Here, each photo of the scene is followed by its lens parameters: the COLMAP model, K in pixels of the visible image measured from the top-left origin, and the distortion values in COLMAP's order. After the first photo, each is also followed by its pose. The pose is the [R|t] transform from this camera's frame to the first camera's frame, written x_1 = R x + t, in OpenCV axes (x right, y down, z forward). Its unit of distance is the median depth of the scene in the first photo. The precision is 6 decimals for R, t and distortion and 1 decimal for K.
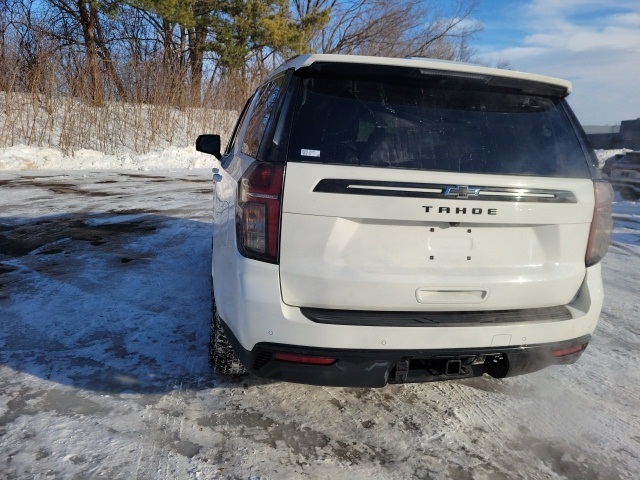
lens RADIAL K [[478.5, 0, 324.4], [0, 478.5, 236.9], [0, 0, 1]] dist [0.057859, -0.041912]
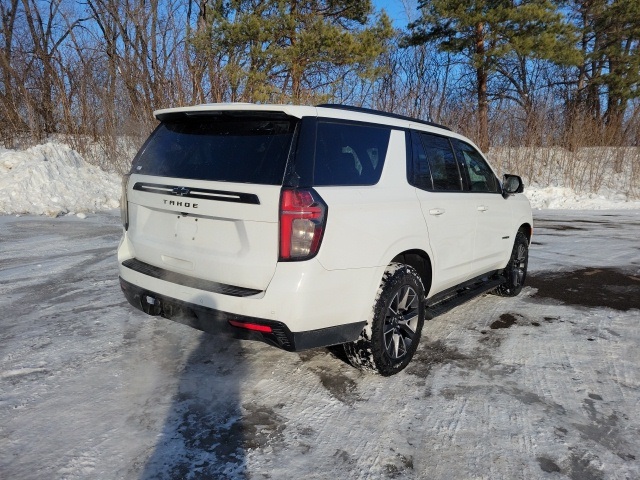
lens RADIAL K [[478.5, 0, 323.5], [0, 478.5, 244.0], [0, 0, 1]] dist [0.057859, -0.041912]
pose [[0.648656, 0.086398, -0.756162, 1.455656], [-0.144707, 0.989412, -0.011085, 0.017491], [0.747198, 0.116613, 0.654290, 0.320941]]
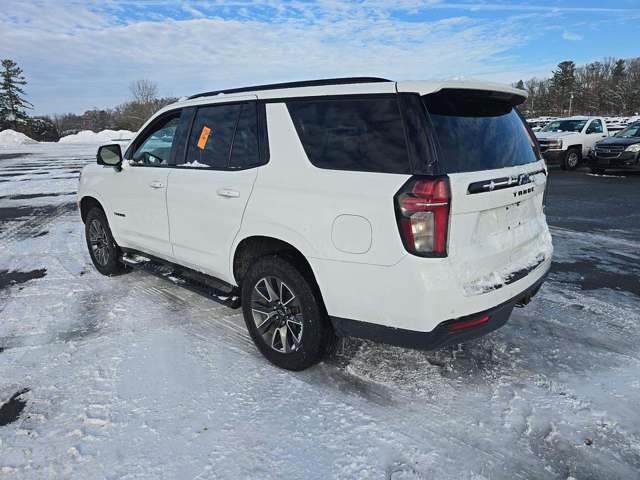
lens RADIAL K [[428.6, 0, 322.1], [0, 428.6, 238.8], [0, 0, 1]] dist [0.040898, -0.008504]
pose [[0.822142, -0.206734, 0.530419, -0.797351], [0.168120, 0.978345, 0.120733, -0.149335], [-0.543893, -0.010086, 0.839094, 0.204988]]
